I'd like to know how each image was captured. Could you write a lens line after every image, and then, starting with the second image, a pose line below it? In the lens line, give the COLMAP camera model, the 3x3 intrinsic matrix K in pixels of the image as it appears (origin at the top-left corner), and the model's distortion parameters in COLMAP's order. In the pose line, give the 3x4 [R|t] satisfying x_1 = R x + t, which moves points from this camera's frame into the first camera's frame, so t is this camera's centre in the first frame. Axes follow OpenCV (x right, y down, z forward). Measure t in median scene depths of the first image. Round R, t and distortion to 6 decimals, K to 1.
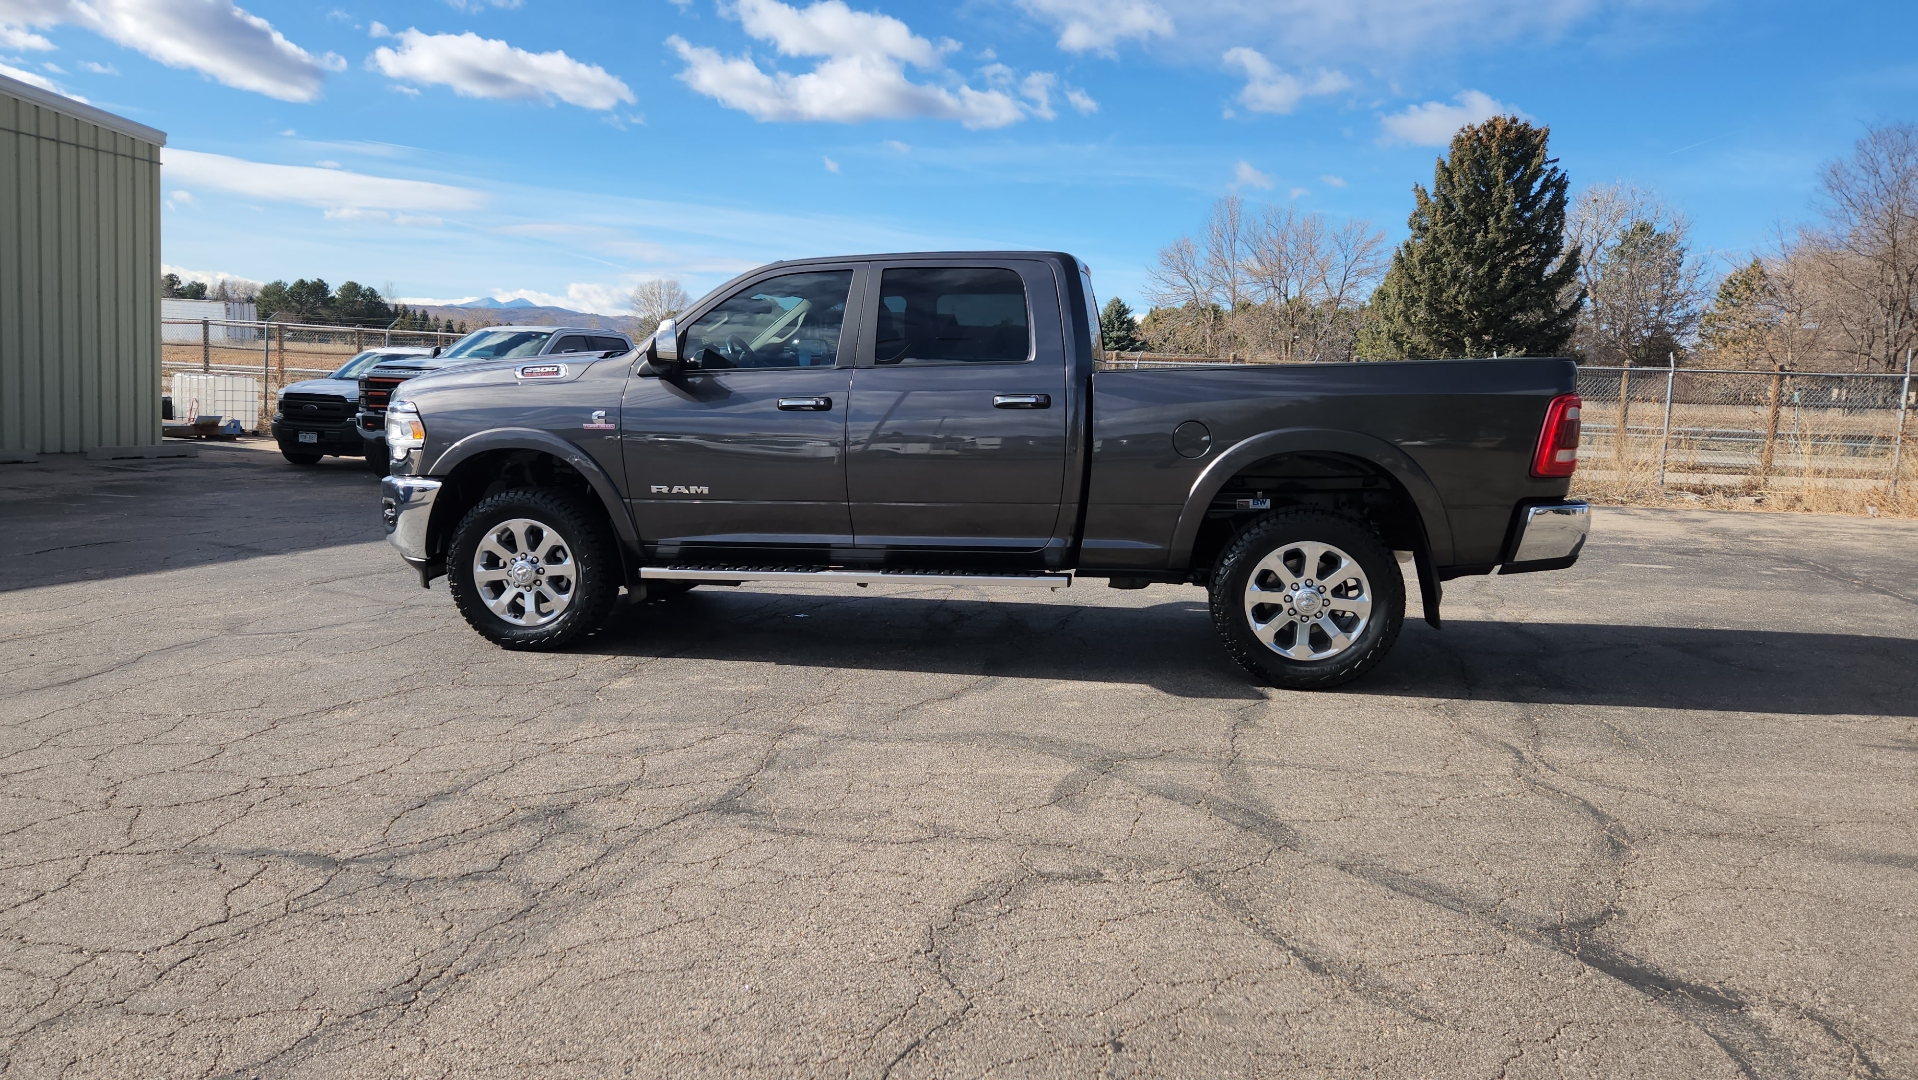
lens RADIAL K [[1285.9, 0, 916.9], [0, 1285.9, 567.1], [0, 0, 1]] dist [0.072088, -0.056507]
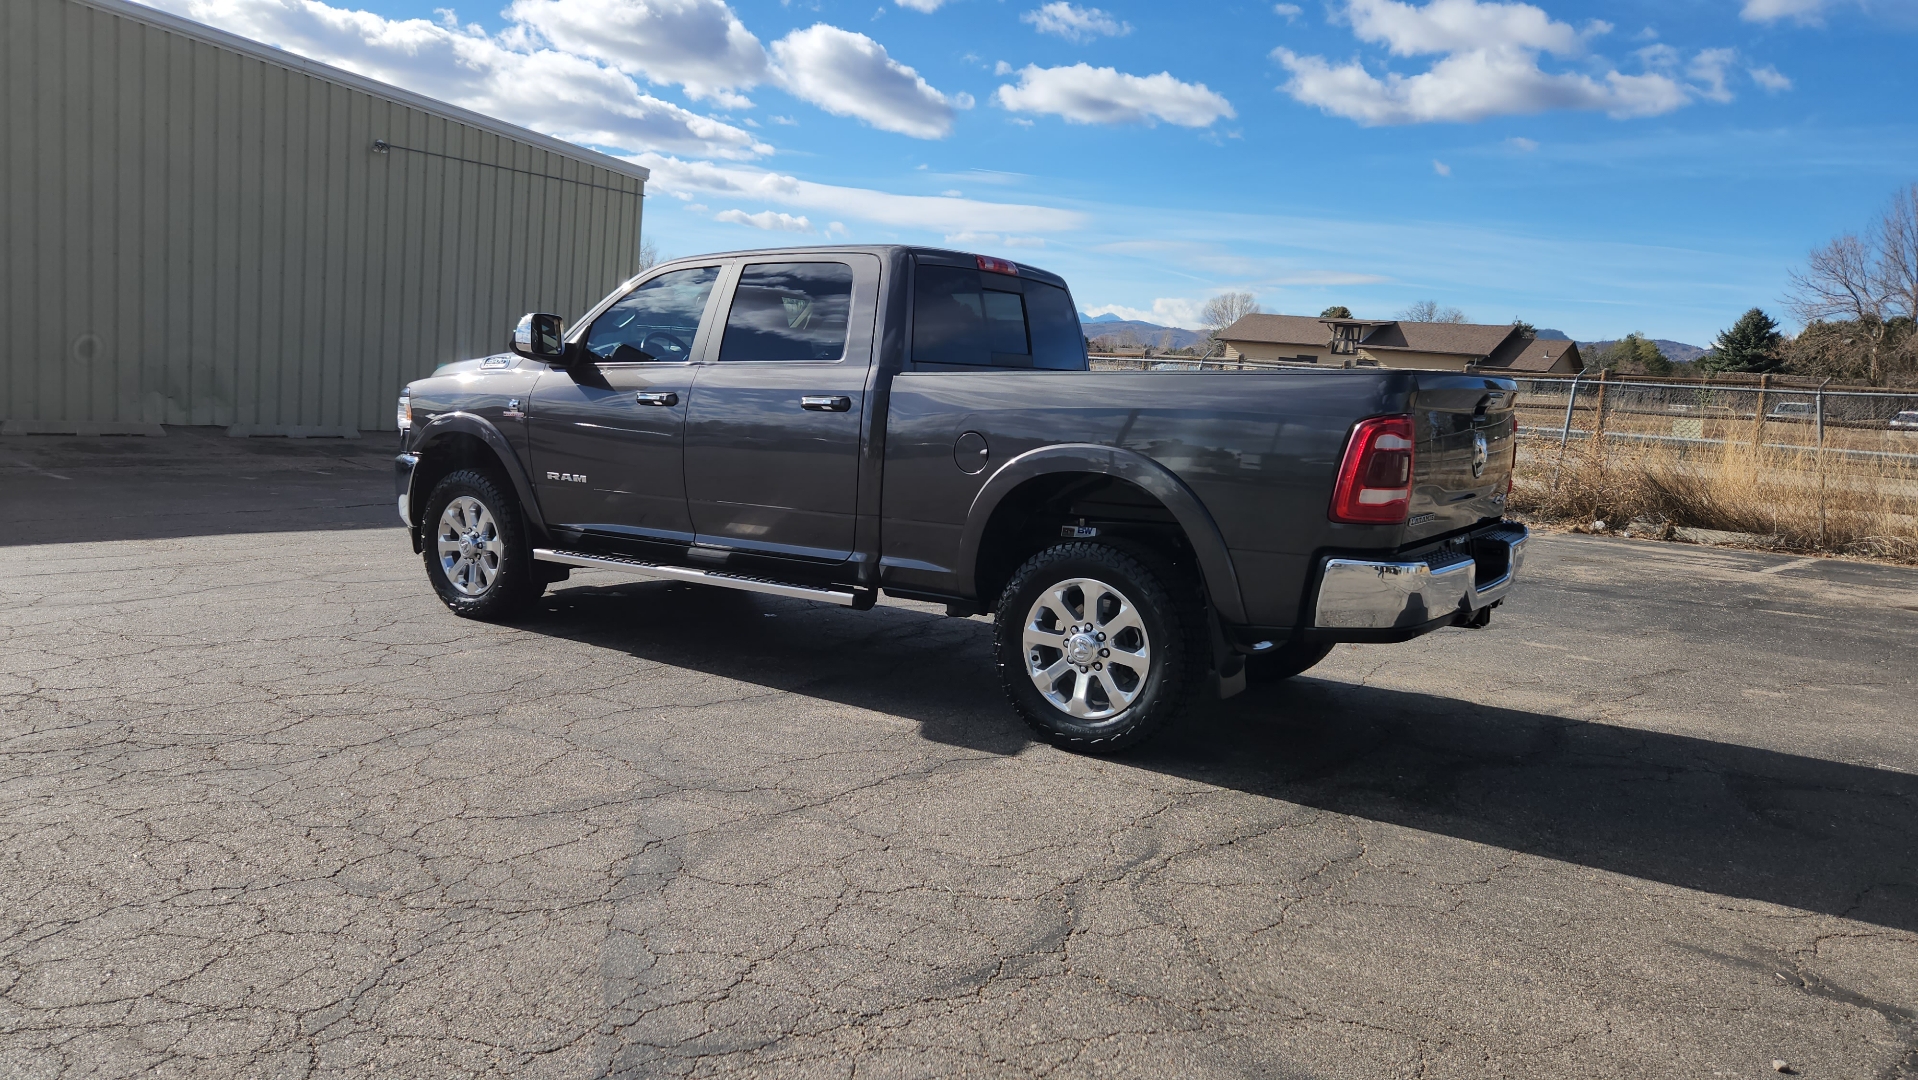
lens RADIAL K [[1287.2, 0, 913.6], [0, 1287.2, 553.5], [0, 0, 1]] dist [0.069009, -0.050501]
pose [[0.904772, 0.081673, -0.417991, 0.156049], [-0.090322, 0.995912, -0.000914, -0.007042], [0.416208, 0.038581, 0.908451, 0.051837]]
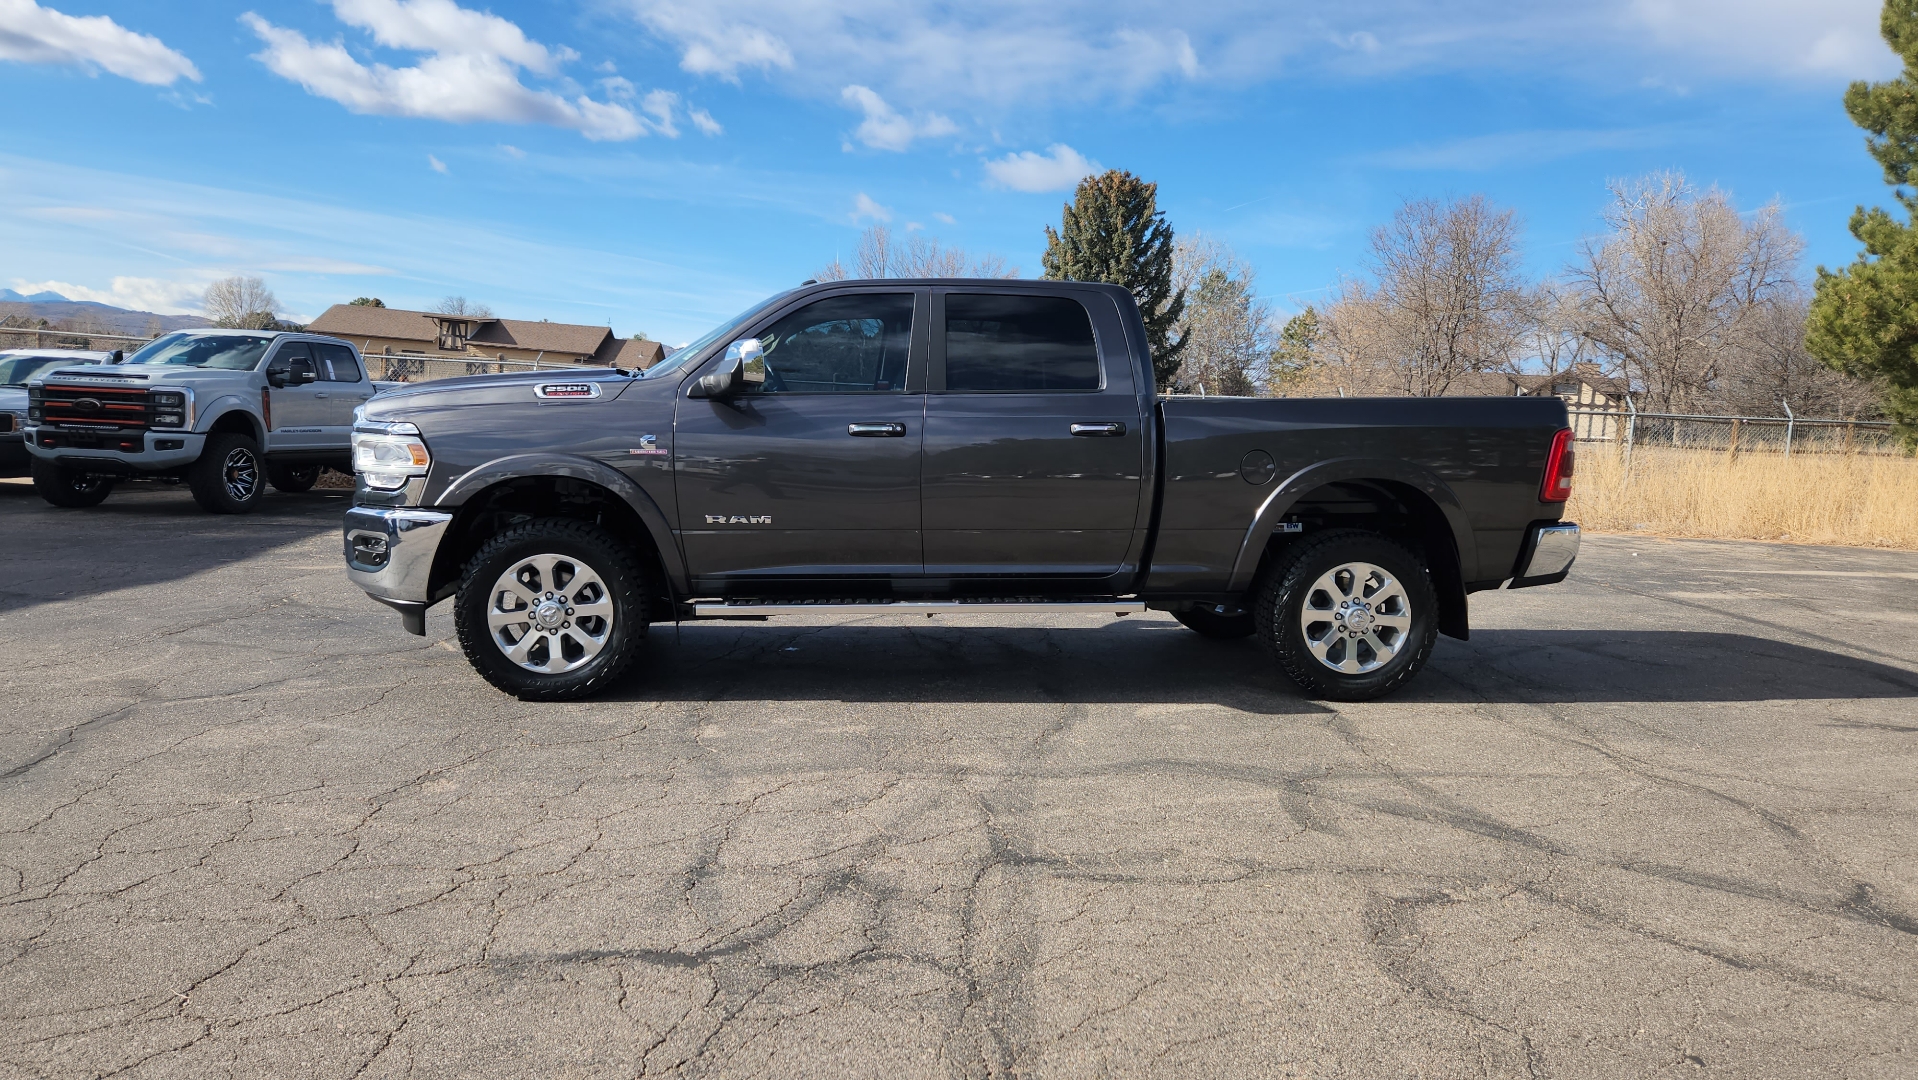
lens RADIAL K [[1285.9, 0, 926.8], [0, 1285.9, 538.4], [0, 0, 1]] dist [0.072088, -0.056507]
pose [[0.957223, -0.014602, 0.288983, -0.098796], [0.024906, 0.999177, -0.032012, -0.004065], [-0.288278, 0.037840, 0.956799, 0.020819]]
